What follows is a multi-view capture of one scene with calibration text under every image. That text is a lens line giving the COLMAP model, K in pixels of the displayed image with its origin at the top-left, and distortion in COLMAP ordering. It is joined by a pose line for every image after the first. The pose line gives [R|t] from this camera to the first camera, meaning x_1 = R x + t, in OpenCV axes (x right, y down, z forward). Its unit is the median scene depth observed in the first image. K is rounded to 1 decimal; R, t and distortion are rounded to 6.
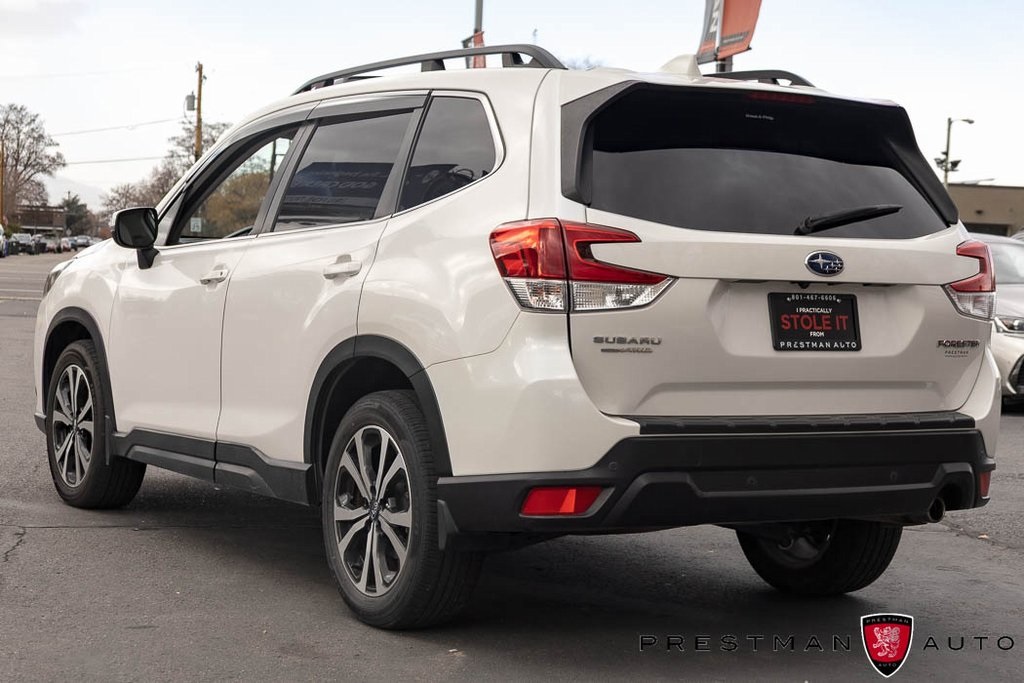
lens RADIAL K [[1913.9, 0, 512.0], [0, 1913.9, 341.5], [0, 0, 1]] dist [-0.003462, 0.097163]
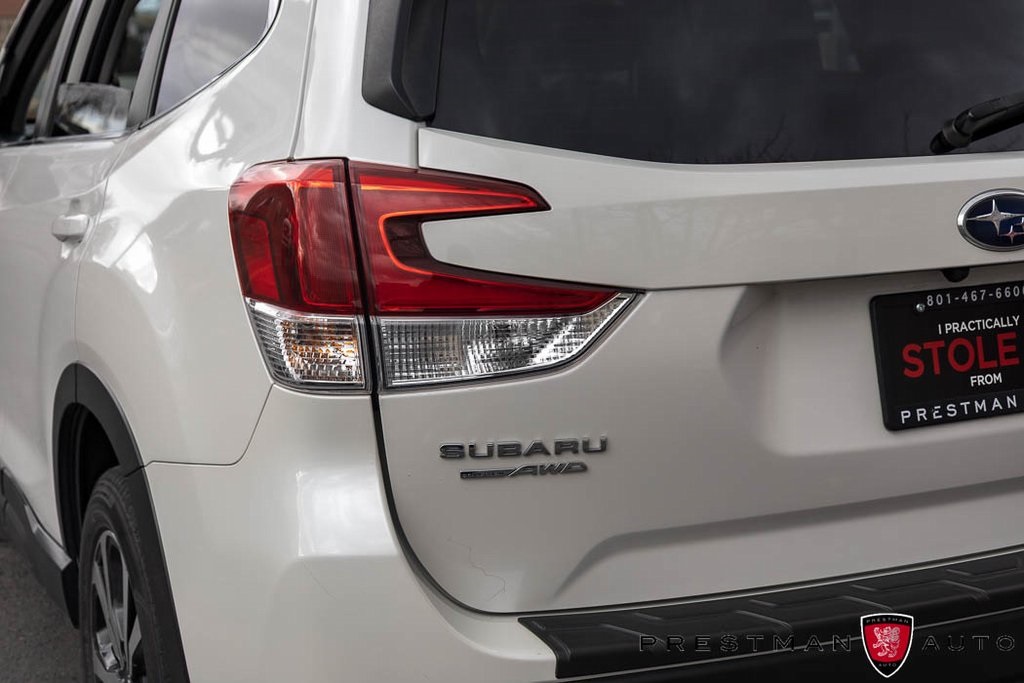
lens RADIAL K [[1561.7, 0, 512.0], [0, 1561.7, 341.5], [0, 0, 1]] dist [0.049391, 0.011196]
pose [[0.993362, -0.030161, -0.111003, 0.092056], [0.045365, 0.989518, 0.137101, -0.067425], [0.105705, -0.141227, 0.984318, 0.639674]]
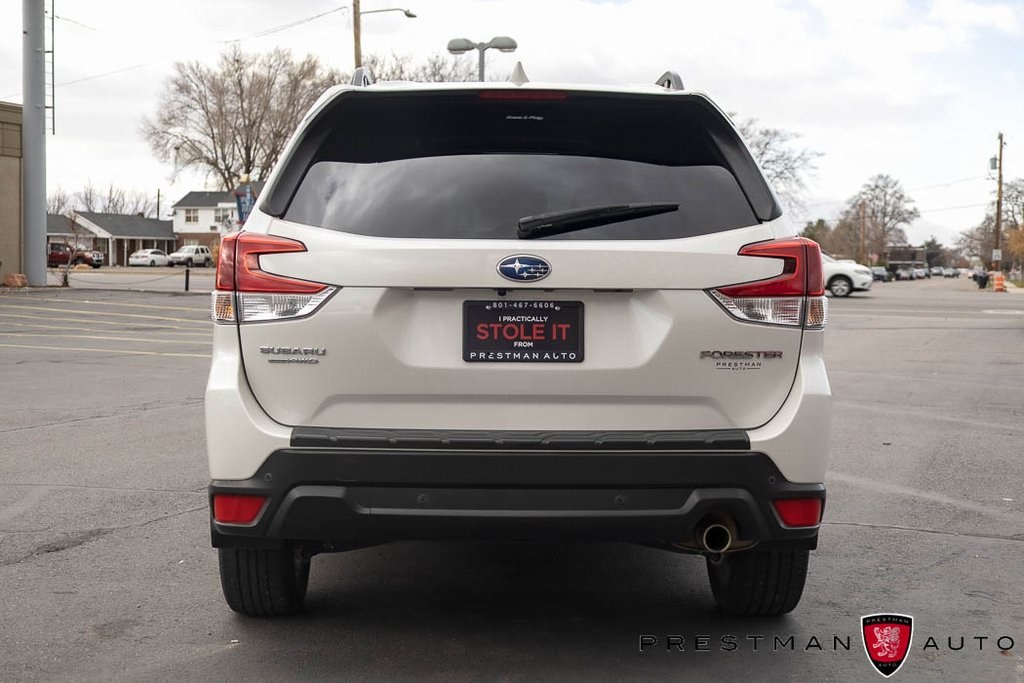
lens RADIAL K [[1381.6, 0, 511.6], [0, 1381.6, 345.0], [0, 0, 1]] dist [0.017000, 0.019063]
pose [[0.871179, -0.000473, -0.490966, 0.489206], [0.000444, 1.000000, -0.000174, -0.003421], [0.490966, -0.000067, 0.871179, 0.413331]]
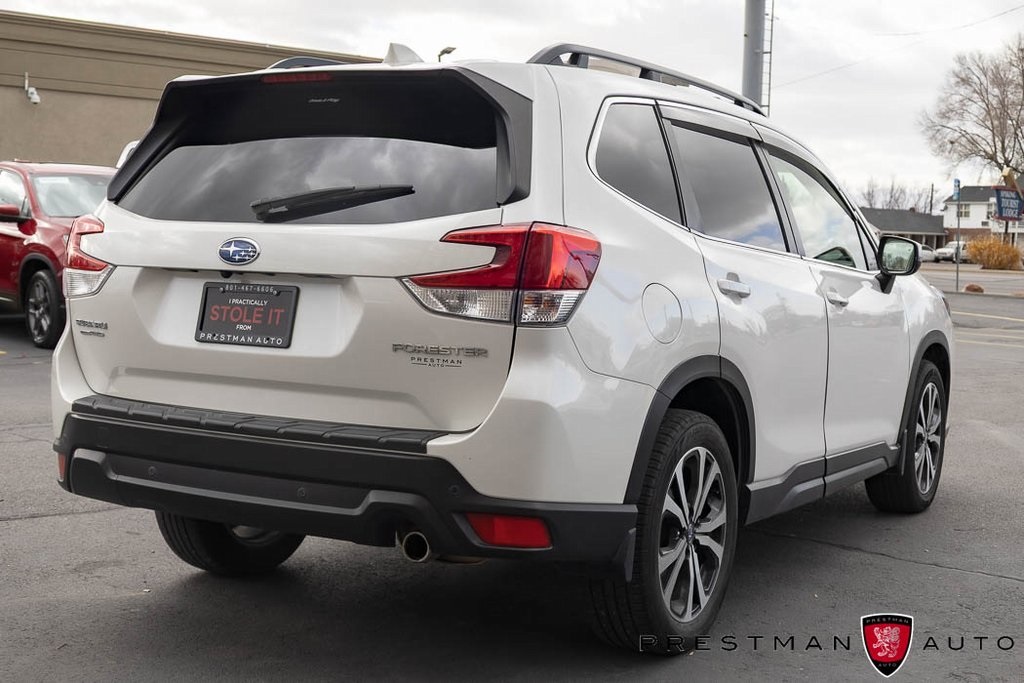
lens RADIAL K [[1376.9, 0, 512.0], [0, 1376.9, 341.5], [0, 0, 1]] dist [0.004557, -0.026170]
pose [[0.489545, 0.038264, -0.871138, 0.815760], [-0.050839, 0.998590, 0.015292, -0.014008], [0.870495, 0.036801, 0.490800, 0.790821]]
